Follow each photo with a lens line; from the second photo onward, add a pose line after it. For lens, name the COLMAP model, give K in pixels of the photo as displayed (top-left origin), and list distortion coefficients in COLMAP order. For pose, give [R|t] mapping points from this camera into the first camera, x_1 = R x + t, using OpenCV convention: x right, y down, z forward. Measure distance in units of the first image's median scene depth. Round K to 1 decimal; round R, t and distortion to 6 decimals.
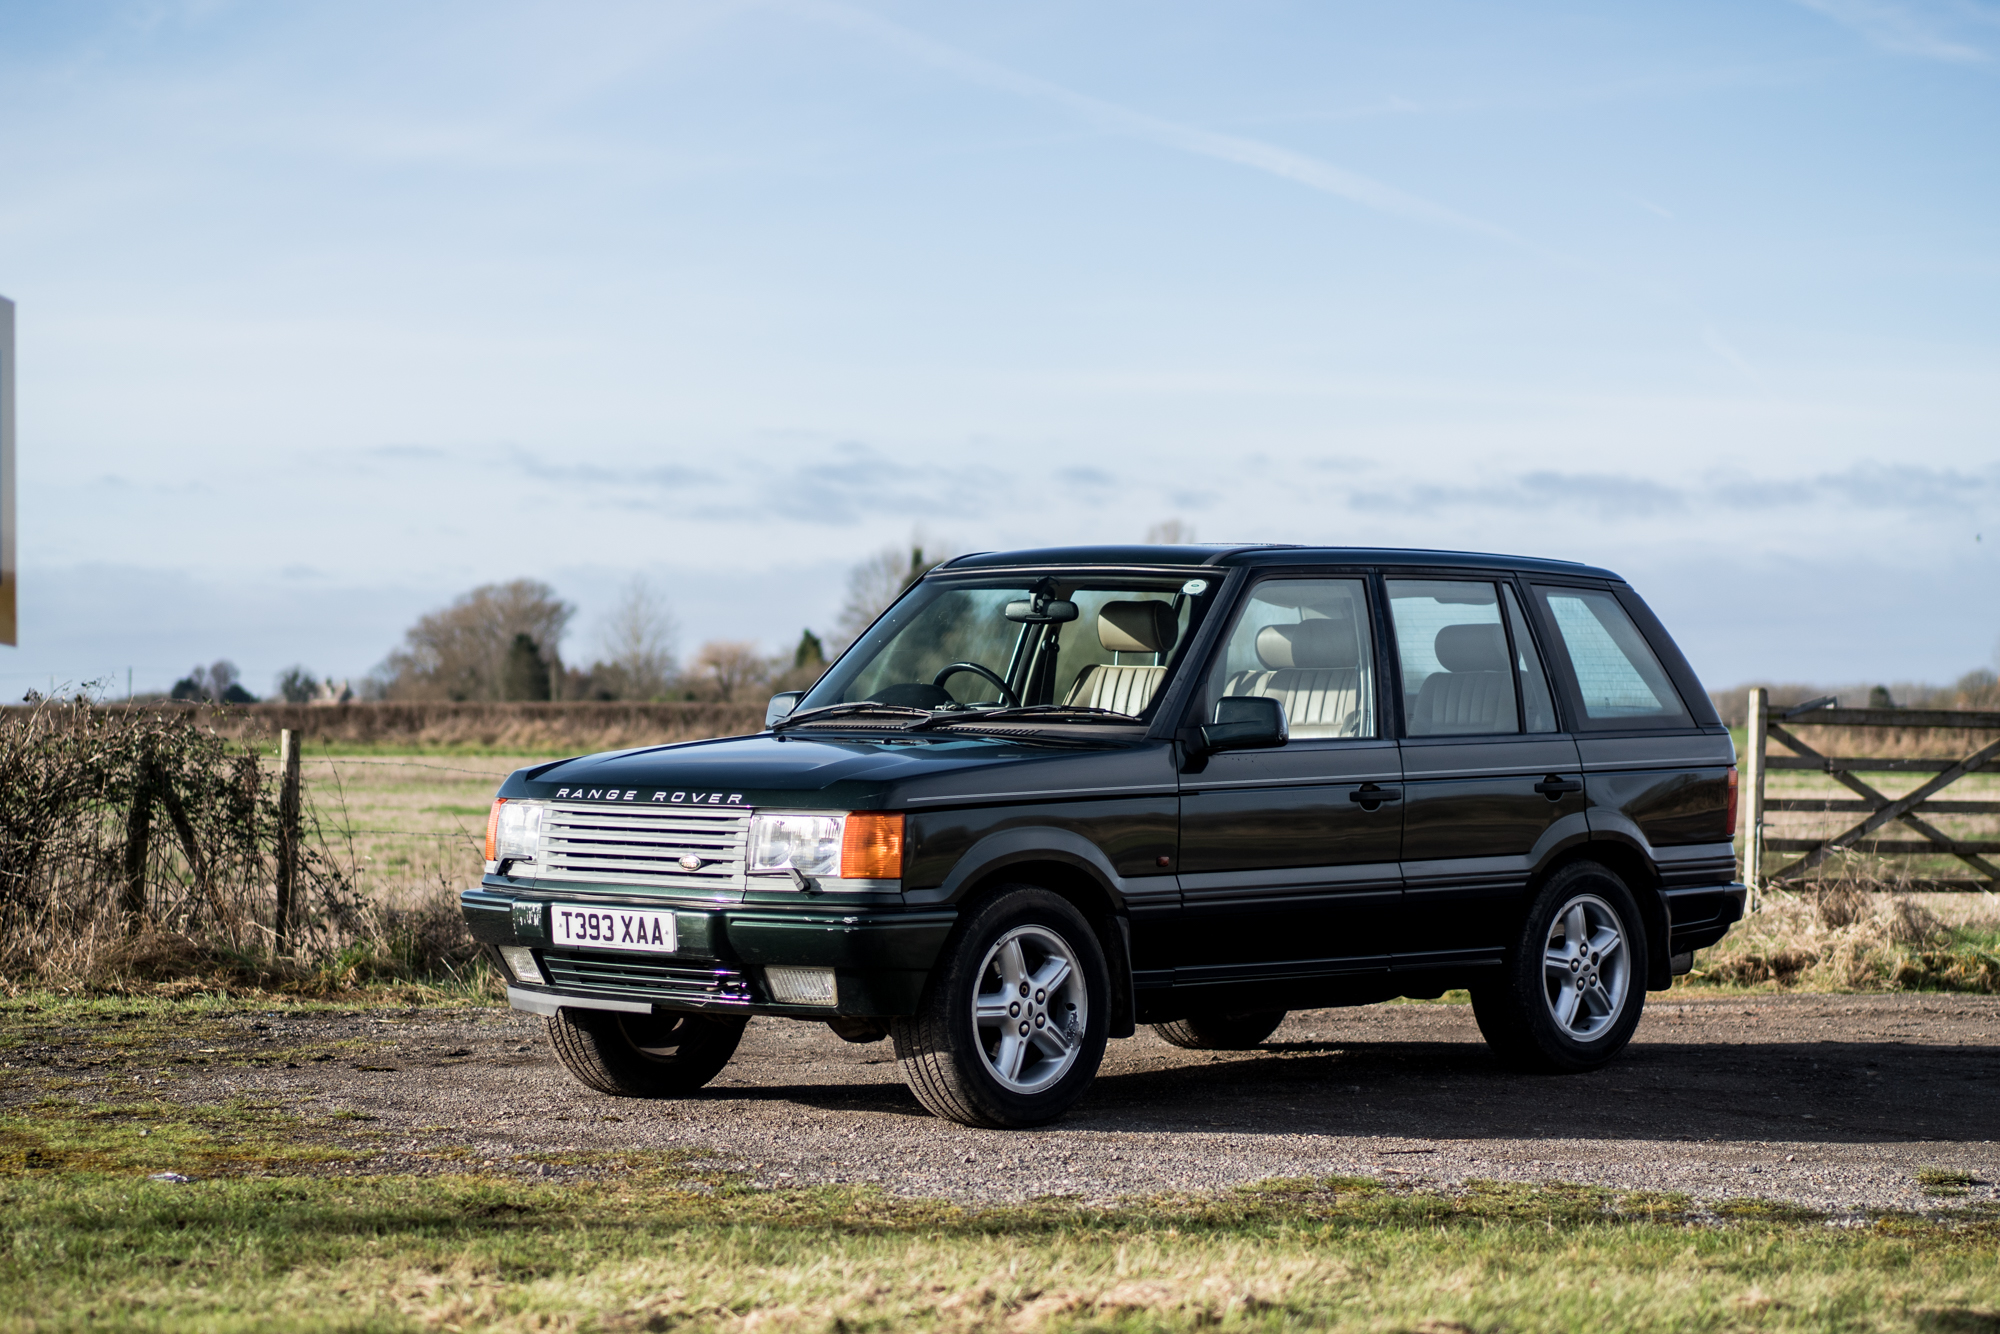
lens RADIAL K [[4808.6, 0, 1000.0], [0, 4808.6, 667.0], [0, 0, 1]] dist [0.047007, 0.117371]
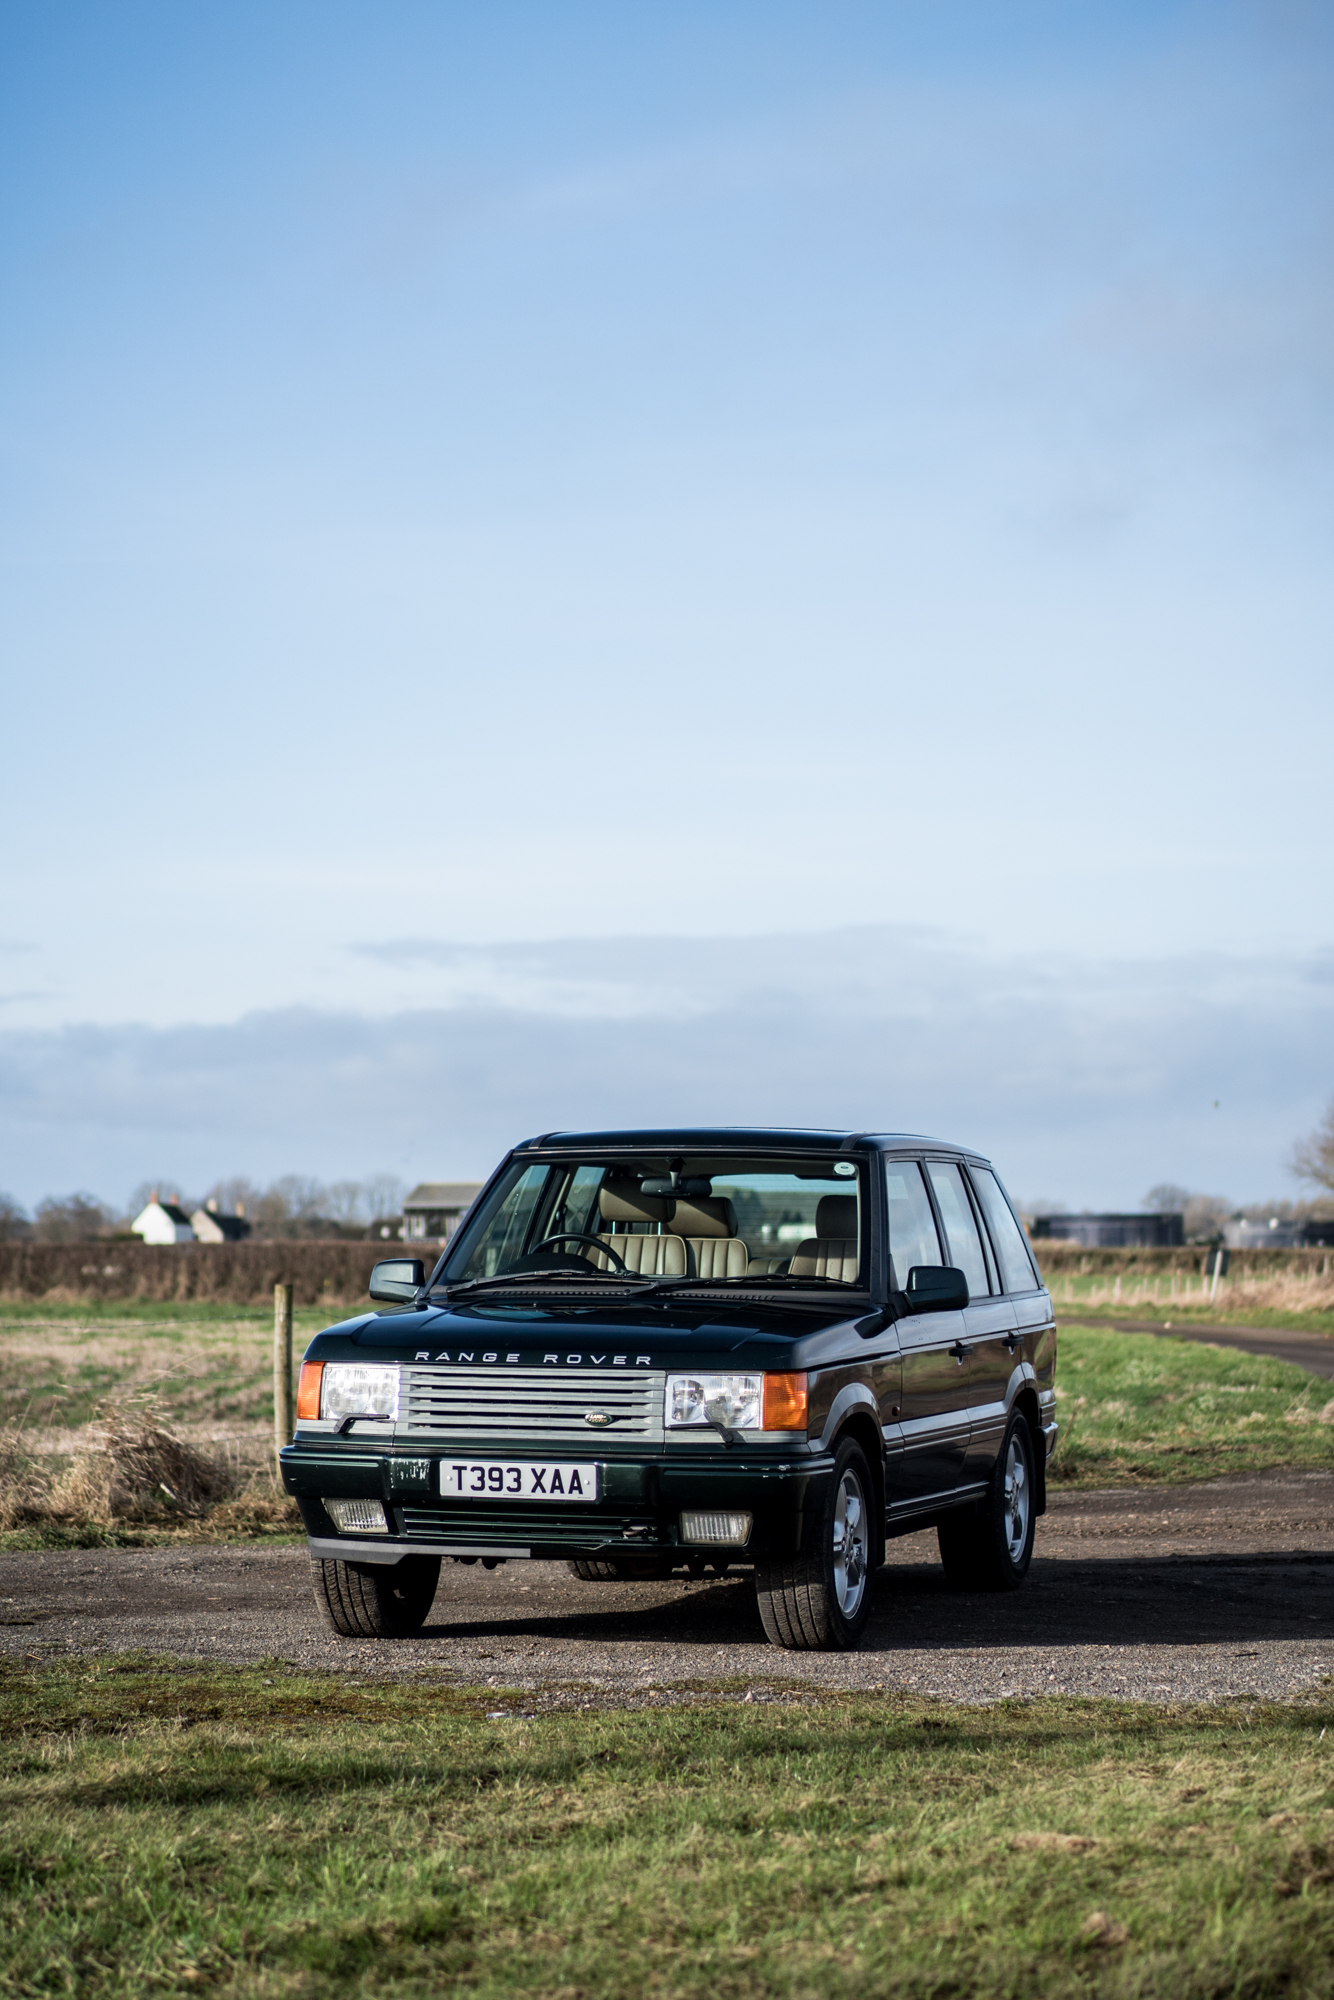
lens RADIAL K [[4808.6, 0, 667.0], [0, 4808.6, 1000.0], [0, 0, 1]] dist [0.047007, 0.117371]
pose [[0.888269, 0.024631, 0.458663, -0.551882], [-0.005118, 0.999030, -0.043739, -0.006933], [-0.459295, 0.036504, 0.887533, 0.011207]]
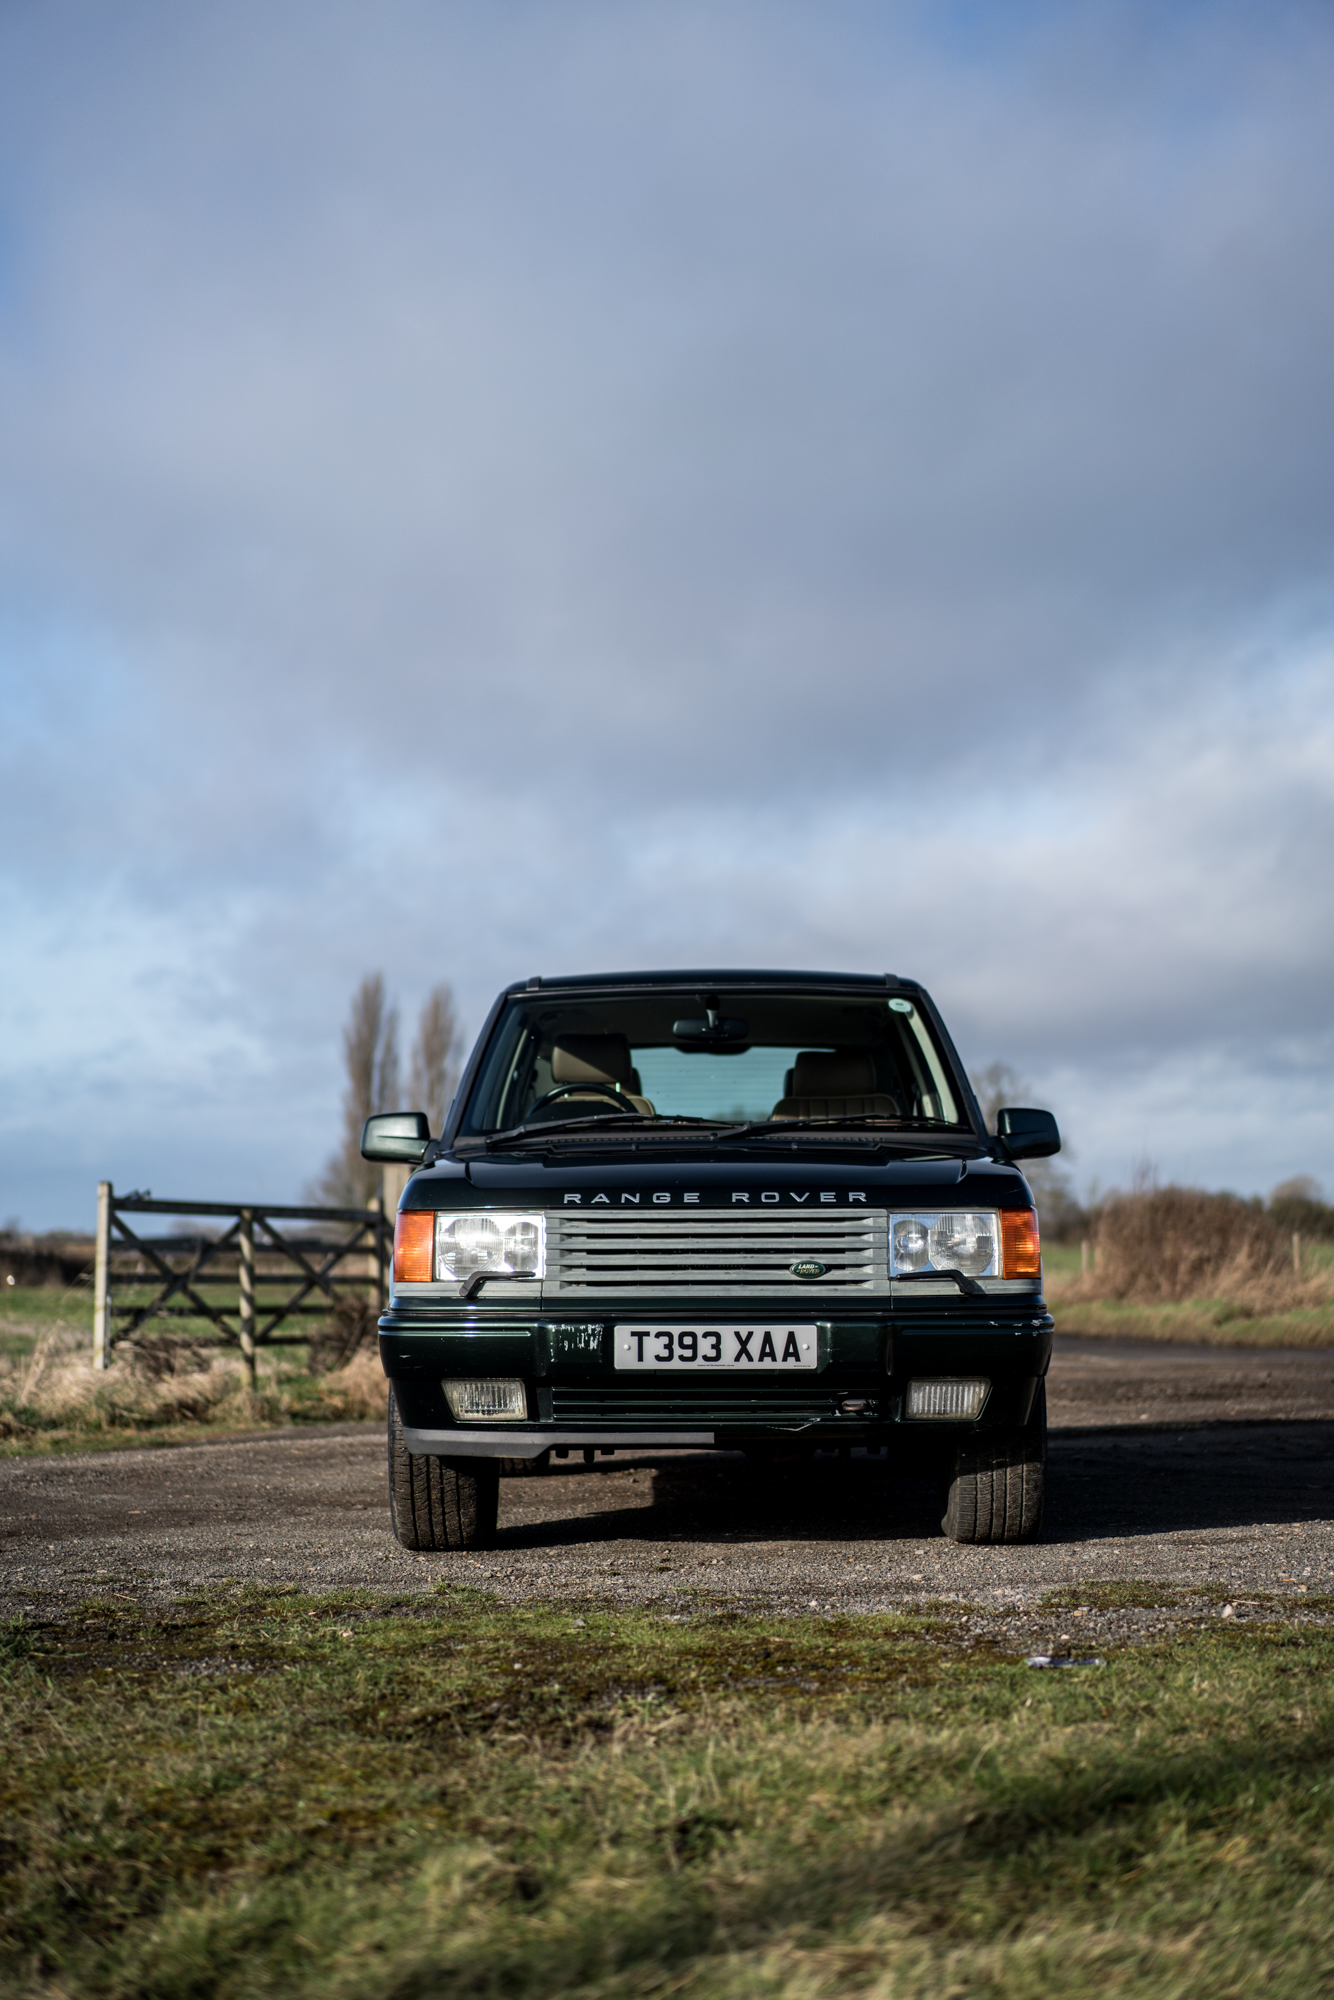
lens RADIAL K [[3028.6, 0, 667.0], [0, 3028.6, 1000.0], [0, 0, 1]] dist [0.010391, -0.006944]
pose [[0.736229, 0.043654, 0.675323, -0.462078], [0.011528, 0.996964, -0.077012, 0.033511], [-0.676635, 0.064483, 0.733490, 0.593442]]
